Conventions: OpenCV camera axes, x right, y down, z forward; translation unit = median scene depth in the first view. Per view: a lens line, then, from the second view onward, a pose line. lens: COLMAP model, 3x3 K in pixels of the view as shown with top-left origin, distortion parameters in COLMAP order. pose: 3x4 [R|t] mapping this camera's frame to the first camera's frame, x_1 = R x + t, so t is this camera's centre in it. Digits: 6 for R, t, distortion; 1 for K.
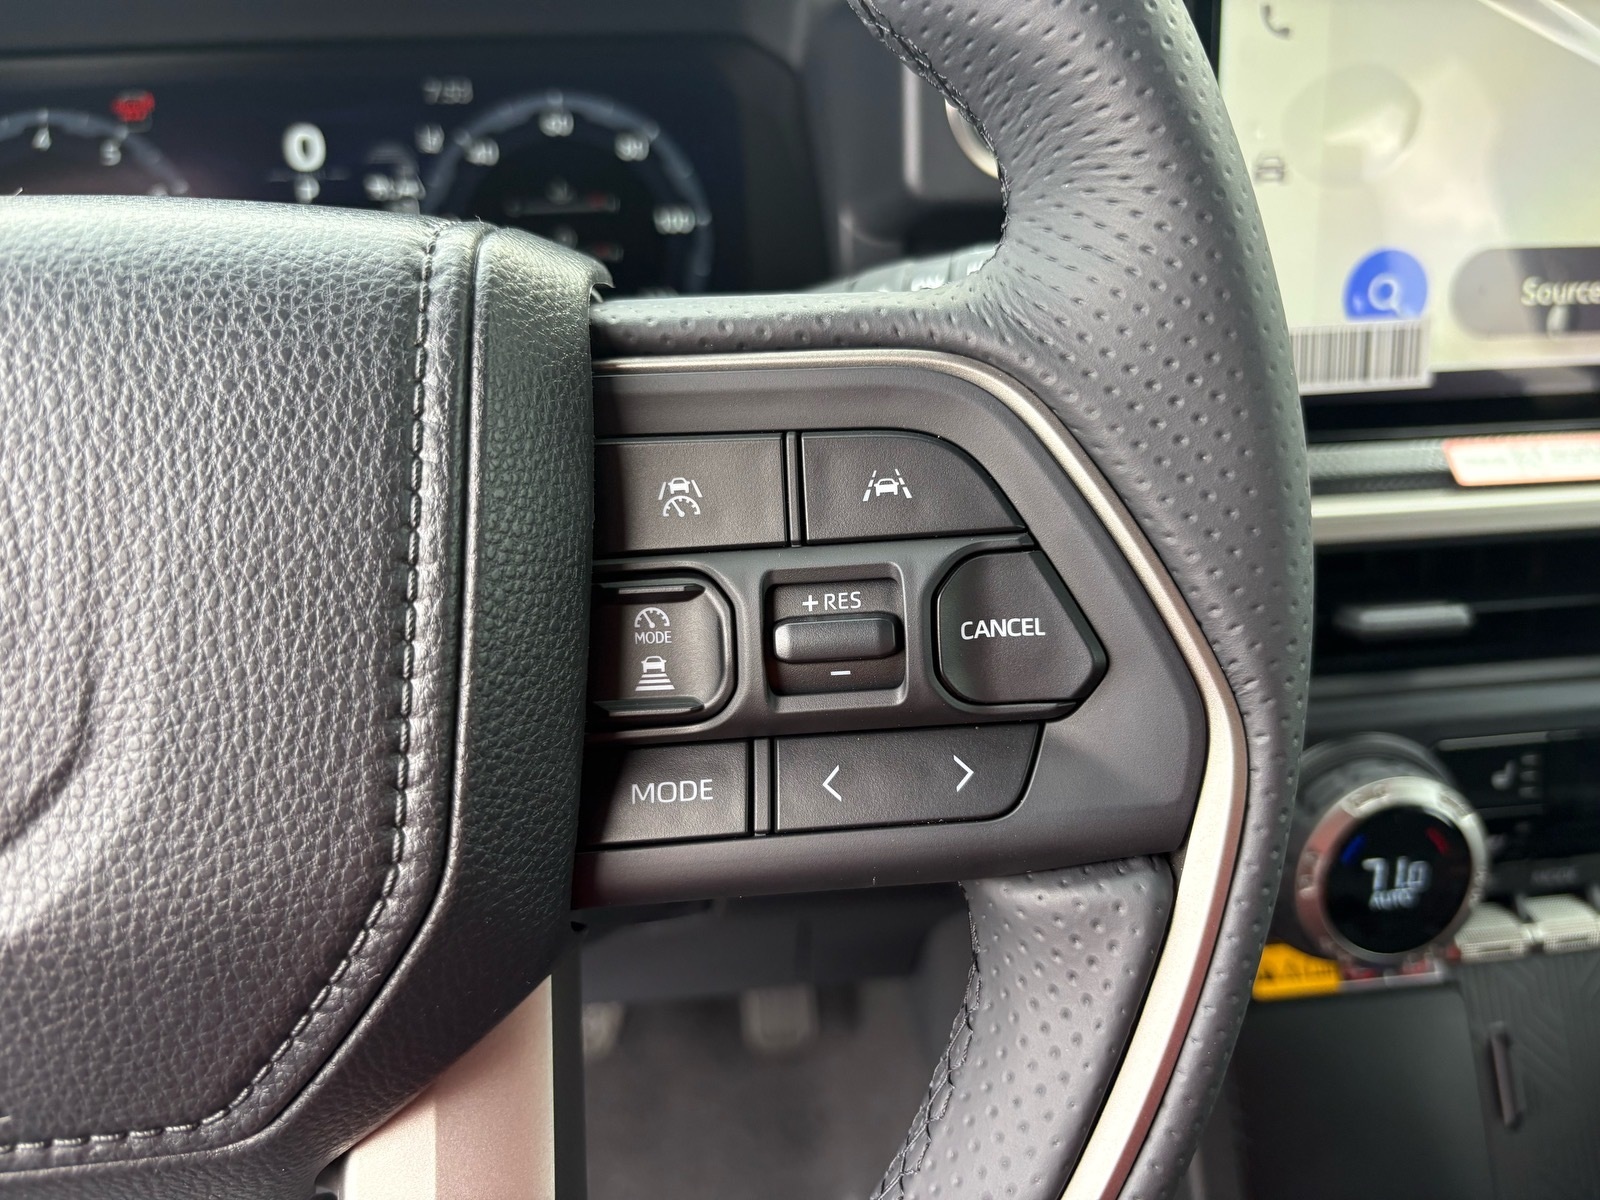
lens RADIAL K [[1249.1, 0, 793.6], [0, 1249.1, 602.7], [0, 0, 1]] dist [0.031578, -0.037785]
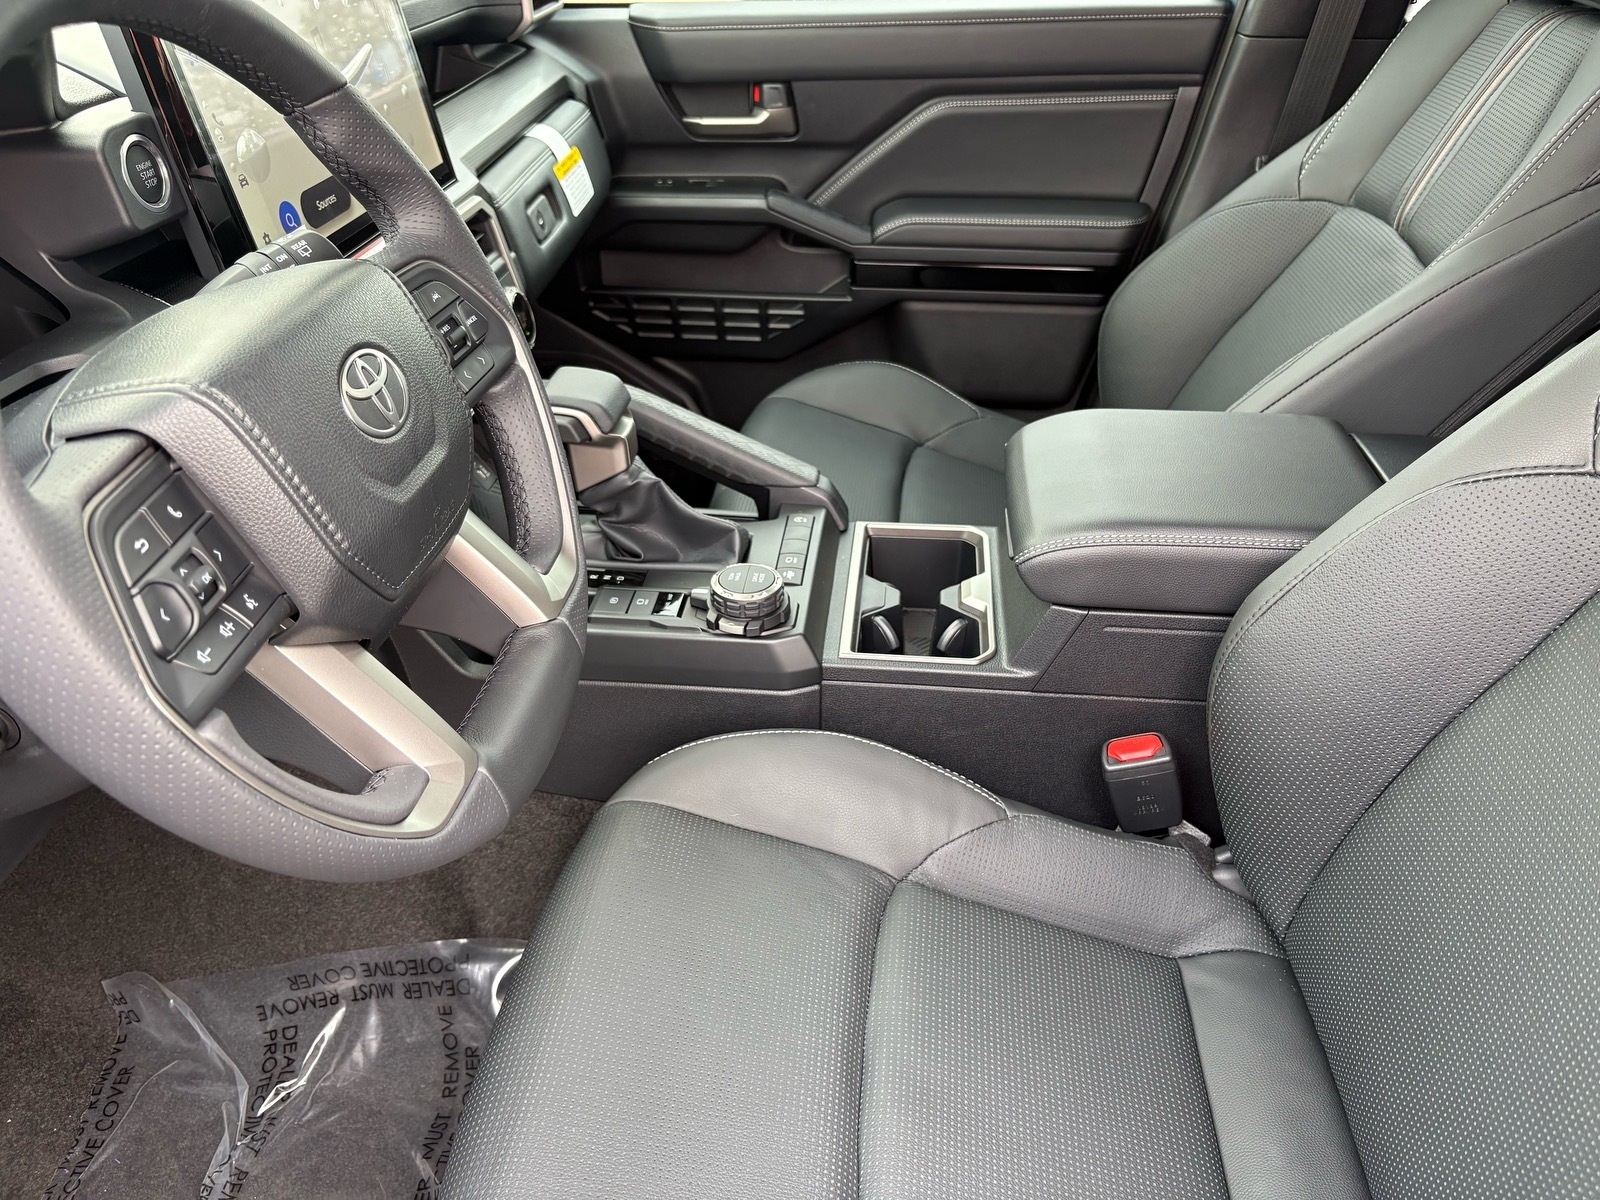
lens RADIAL K [[1249.1, 0, 821.3], [0, 1249.1, 602.6], [0, 0, 1]] dist [0.031578, -0.037785]
pose [[0.193317, -0.496257, 0.846379, -3.242132], [0.398075, 0.828130, 0.394635, -0.347558], [-0.896752, 0.260633, 0.357639, -1.094549]]
